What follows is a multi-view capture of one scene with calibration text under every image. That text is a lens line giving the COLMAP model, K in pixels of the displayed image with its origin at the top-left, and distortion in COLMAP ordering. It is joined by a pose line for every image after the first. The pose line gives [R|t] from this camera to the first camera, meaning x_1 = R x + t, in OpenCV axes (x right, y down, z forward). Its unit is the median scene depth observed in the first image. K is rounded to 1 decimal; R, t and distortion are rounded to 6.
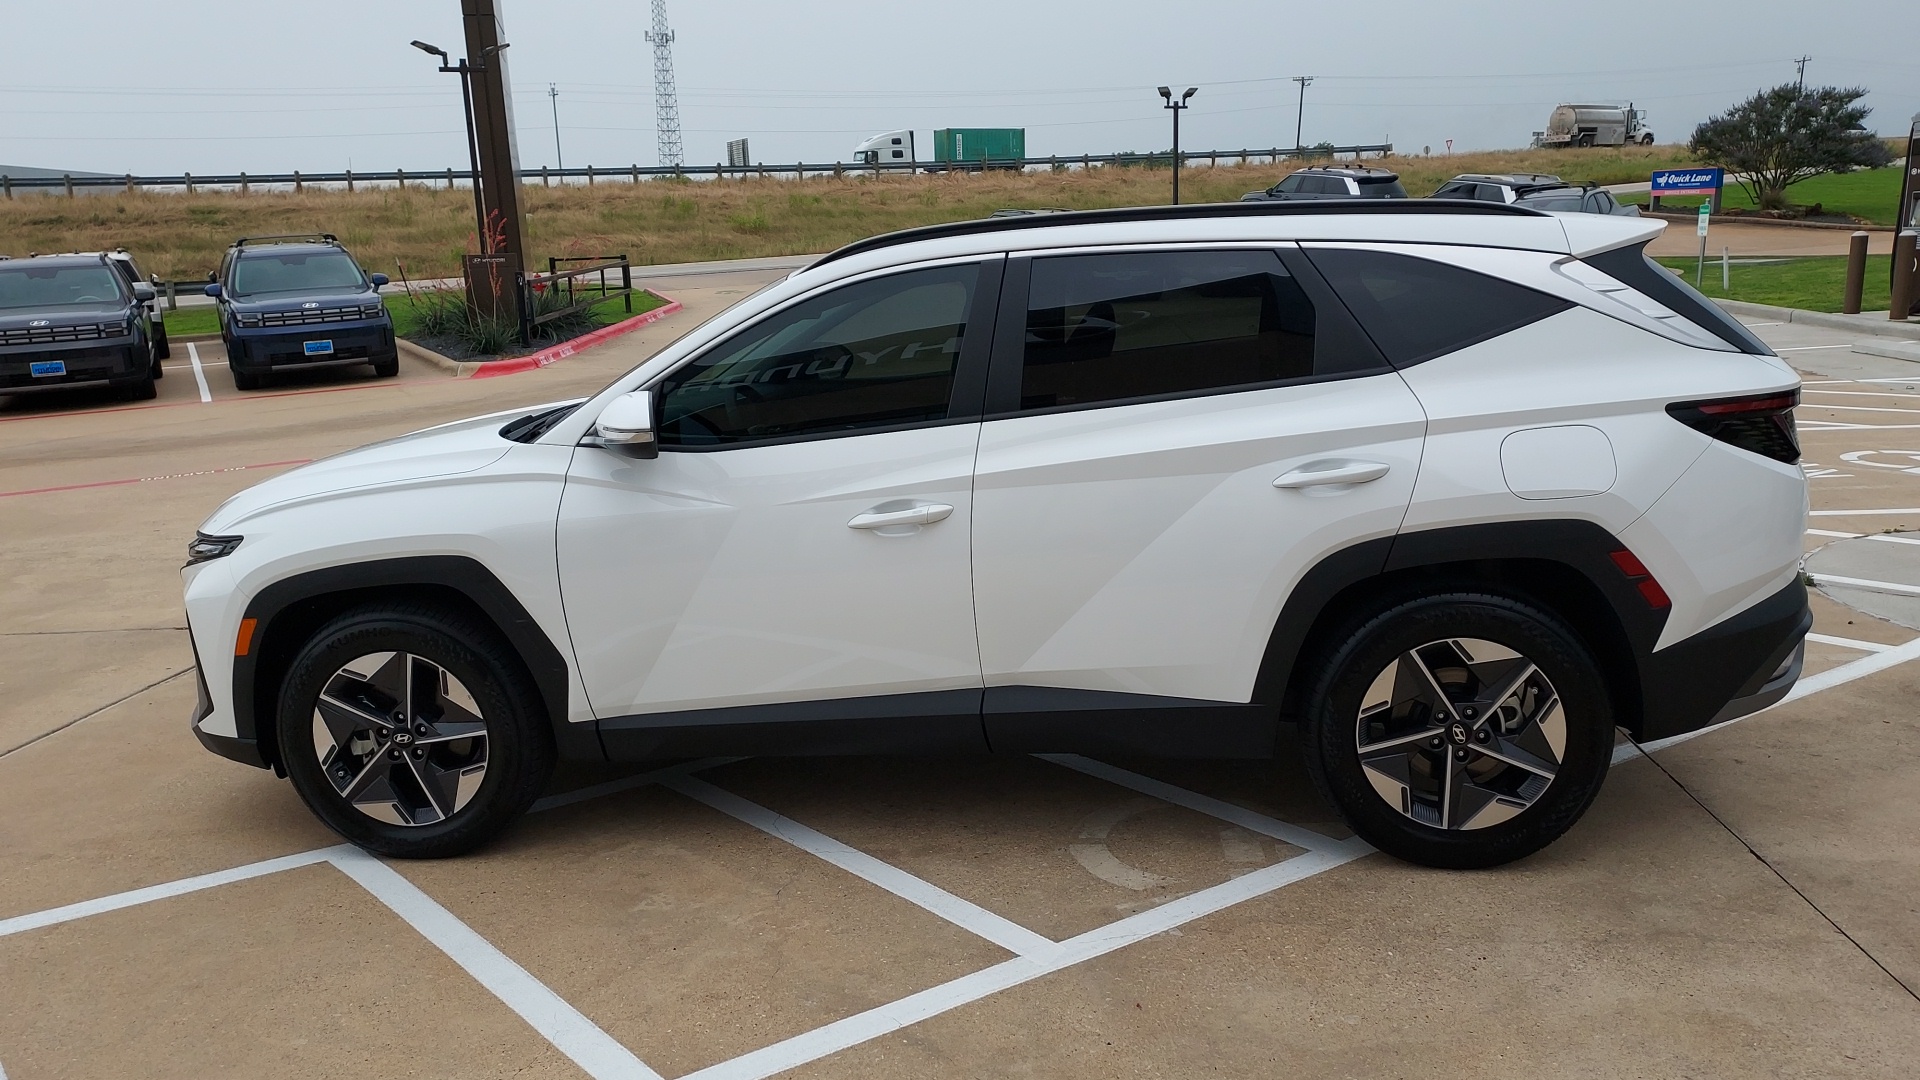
lens RADIAL K [[1380.7, 0, 1012.6], [0, 1380.7, 545.0], [0, 0, 1]] dist [0.093181, -0.132960]
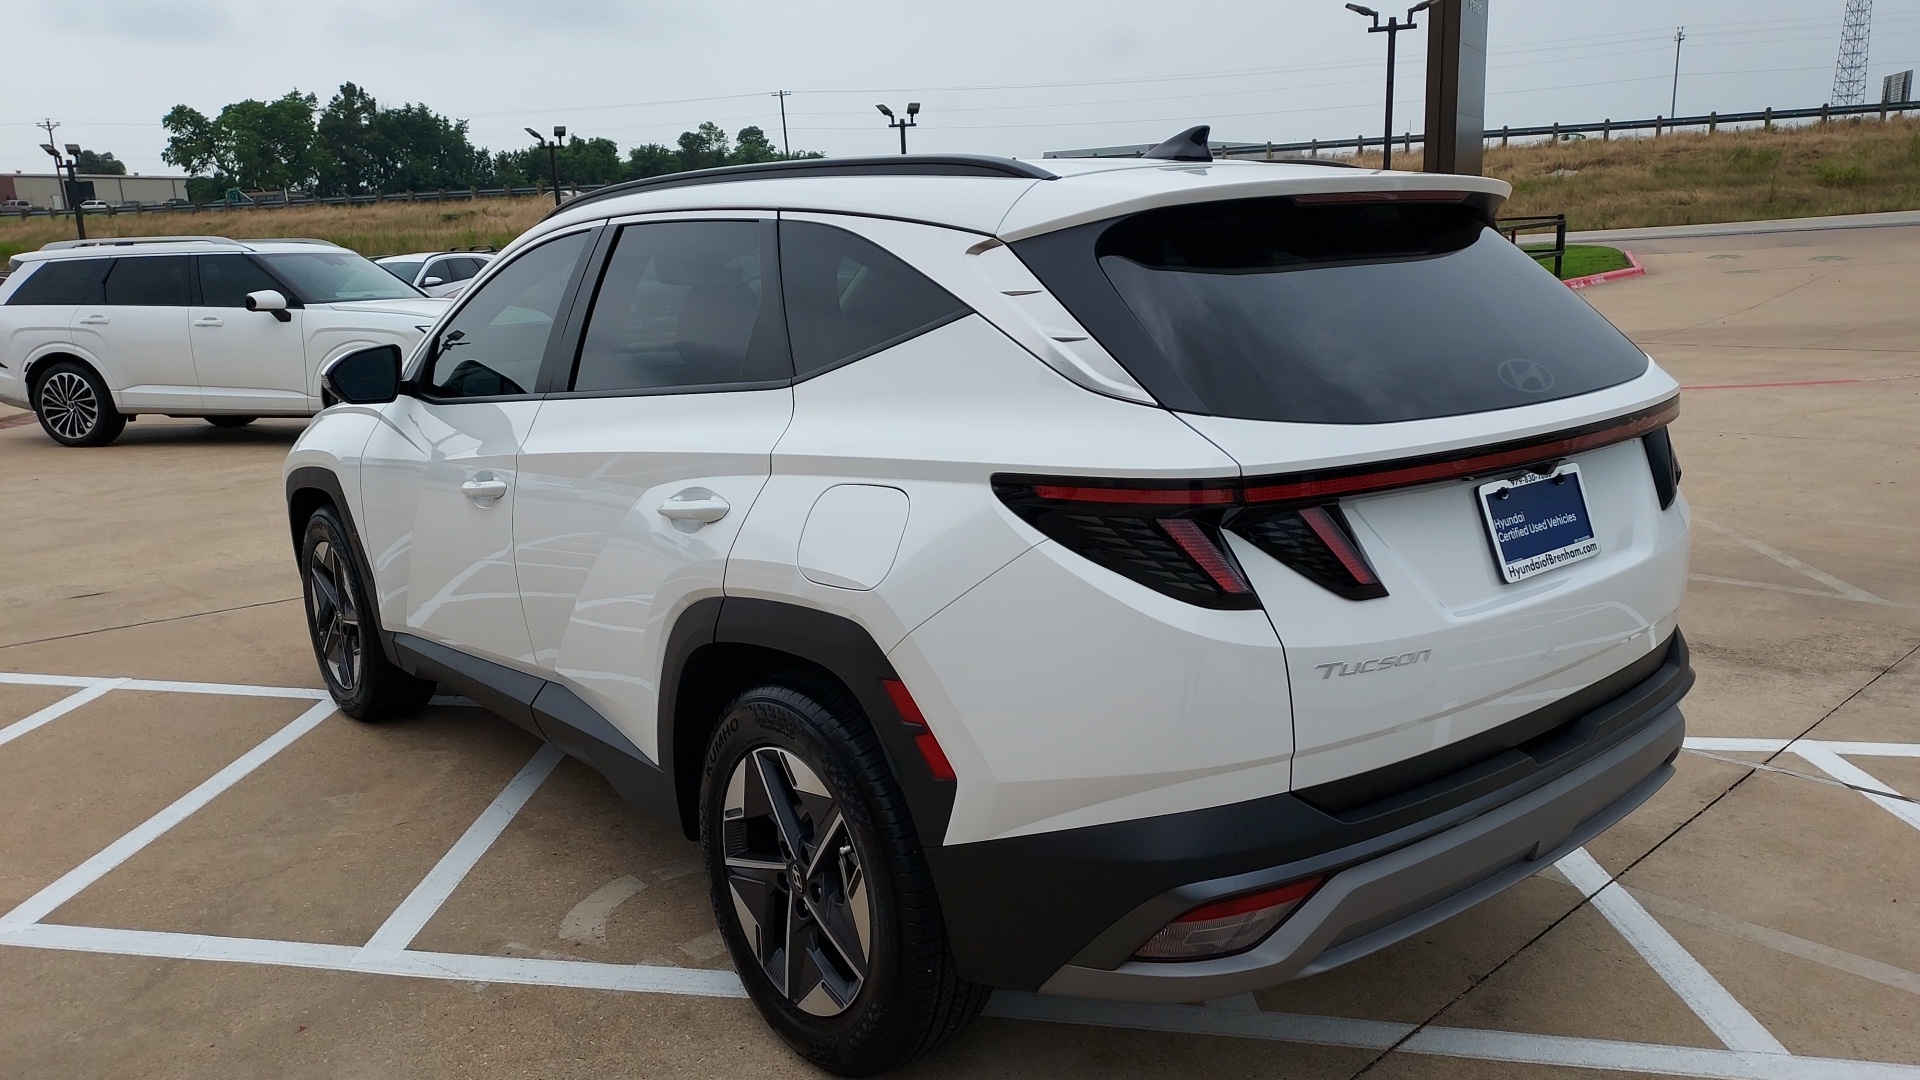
lens RADIAL K [[1408.7, 0, 974.0], [0, 1408.7, 539.5], [0, 0, 1]] dist [0.036712, -0.006934]
pose [[0.725571, 0.161197, -0.669001, 0.125911], [-0.147072, 0.986039, 0.078079, -0.016849], [0.672247, 0.041740, 0.739149, 0.072766]]
